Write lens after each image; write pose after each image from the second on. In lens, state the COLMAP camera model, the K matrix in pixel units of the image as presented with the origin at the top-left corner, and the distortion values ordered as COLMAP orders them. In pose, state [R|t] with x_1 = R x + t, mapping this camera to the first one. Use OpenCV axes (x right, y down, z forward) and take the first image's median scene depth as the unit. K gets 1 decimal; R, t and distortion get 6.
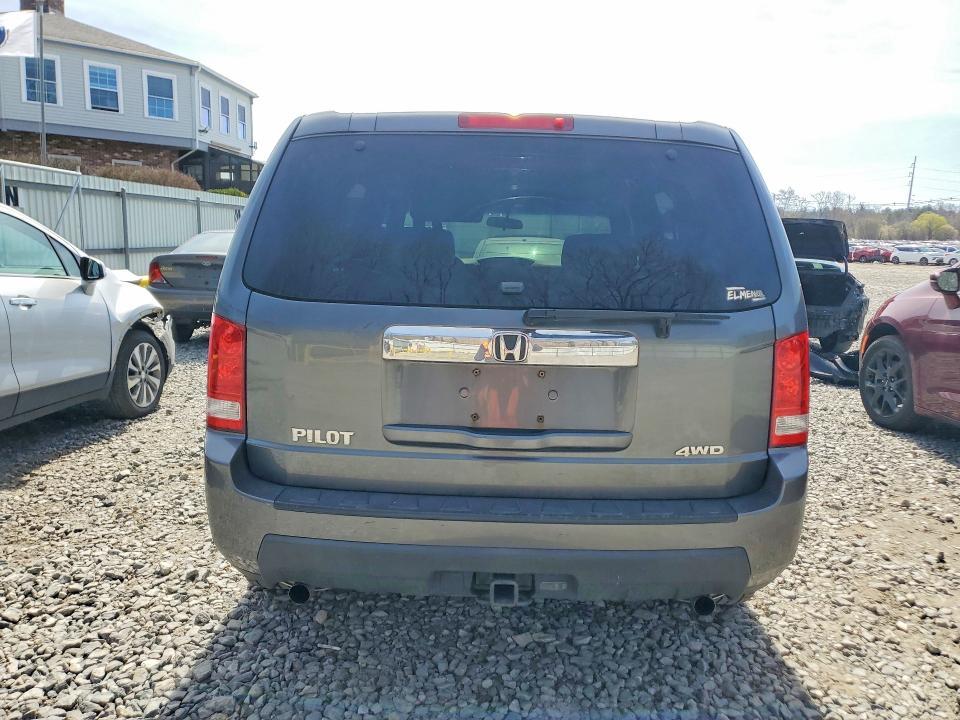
lens RADIAL K [[772.0, 0, 483.6], [0, 772.0, 356.9], [0, 0, 1]] dist [0.014103, 0.014656]
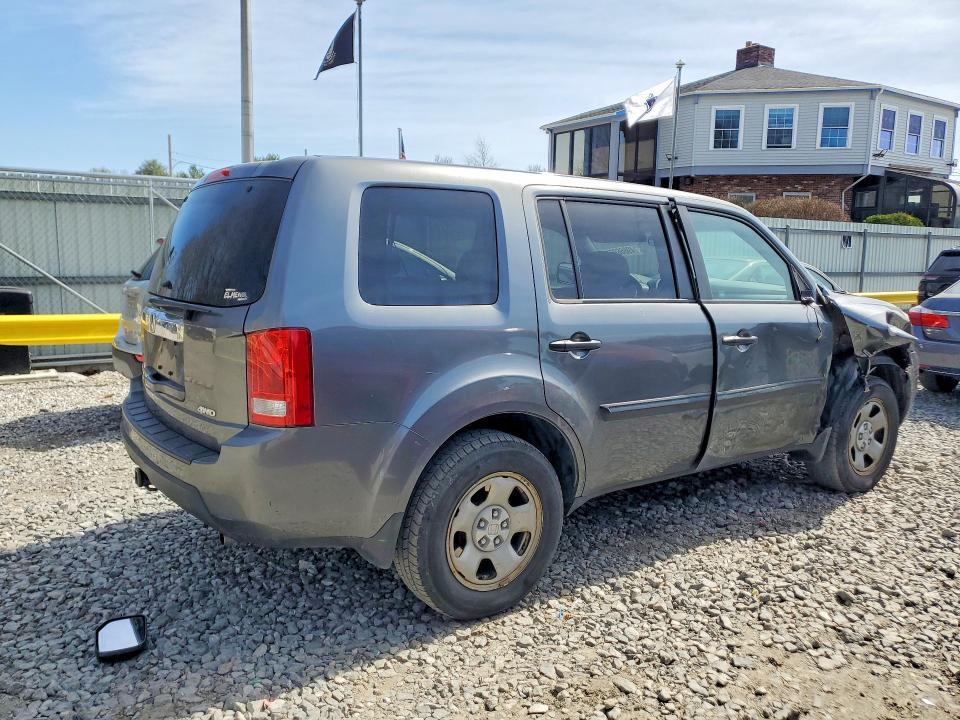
lens RADIAL K [[772.0, 0, 483.2], [0, 772.0, 363.2], [0, 0, 1]] dist [0.014103, 0.014656]
pose [[0.571618, 0.103232, -0.814000, 0.179943], [-0.127575, 0.991171, 0.036114, -0.007591], [0.810542, 0.083203, 0.579741, 0.068097]]
